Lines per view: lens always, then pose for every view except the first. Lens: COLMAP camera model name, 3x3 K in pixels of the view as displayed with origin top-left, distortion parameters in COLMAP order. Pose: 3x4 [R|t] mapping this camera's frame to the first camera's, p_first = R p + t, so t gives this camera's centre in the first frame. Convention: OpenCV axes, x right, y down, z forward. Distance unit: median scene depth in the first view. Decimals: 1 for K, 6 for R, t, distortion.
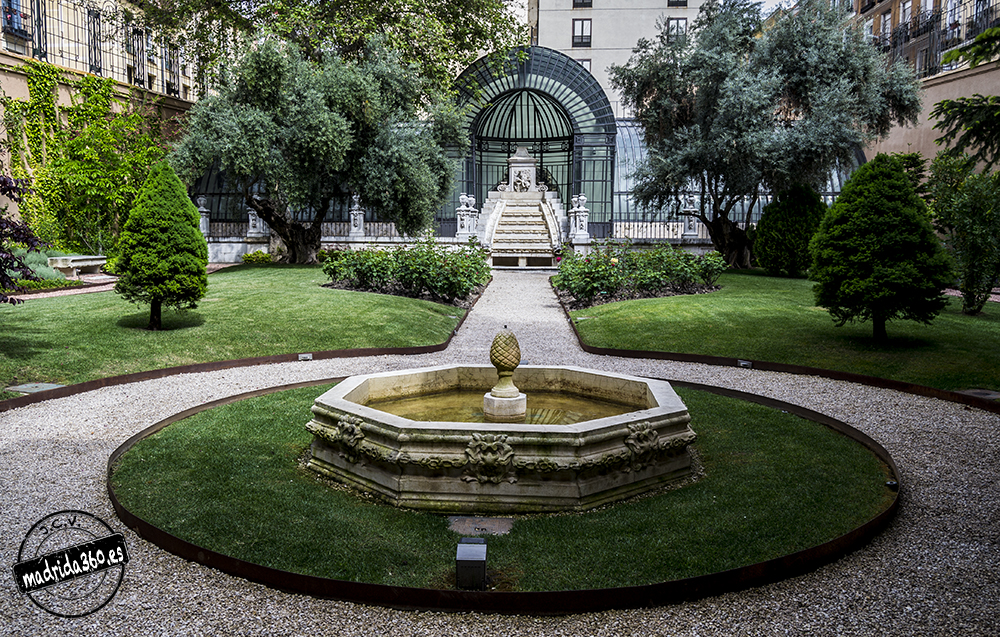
lens RADIAL K [[810.3, 0, 500.0], [0, 810.3, 318.5], [0, 0, 1]] dist [-0.007685, -0.001334]
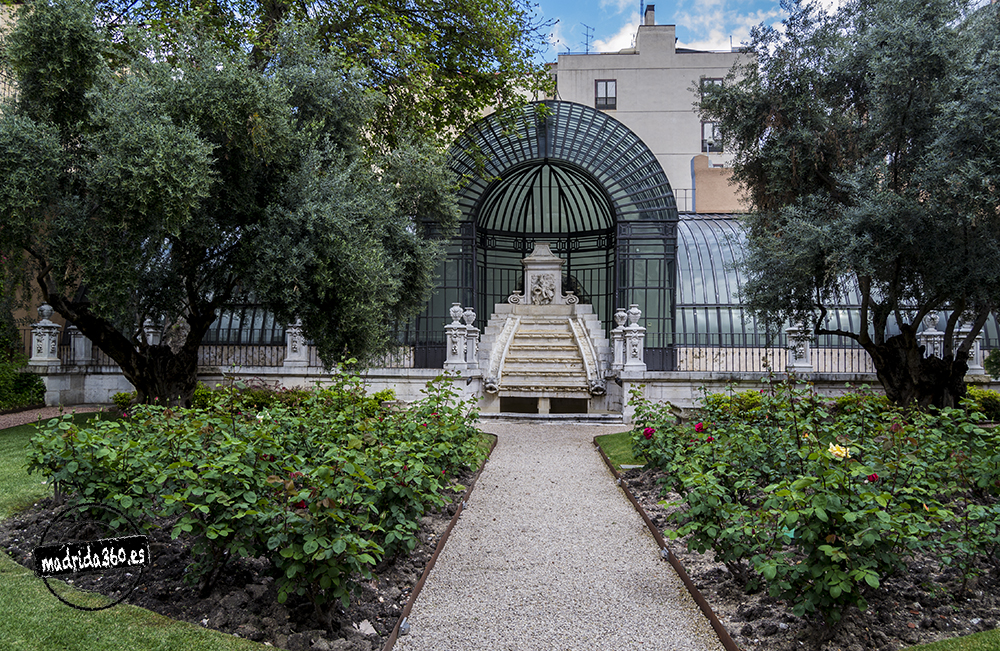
lens RADIAL K [[798.8, 0, 500.0], [0, 798.8, 325.5], [0, 0, 1]] dist [-0.005293, -0.000882]
pose [[0.999842, 0.003501, -0.017445, 0.002463], [-0.006046, 0.988957, -0.148077, -0.036317], [0.016734, 0.148159, 0.988822, 0.326825]]
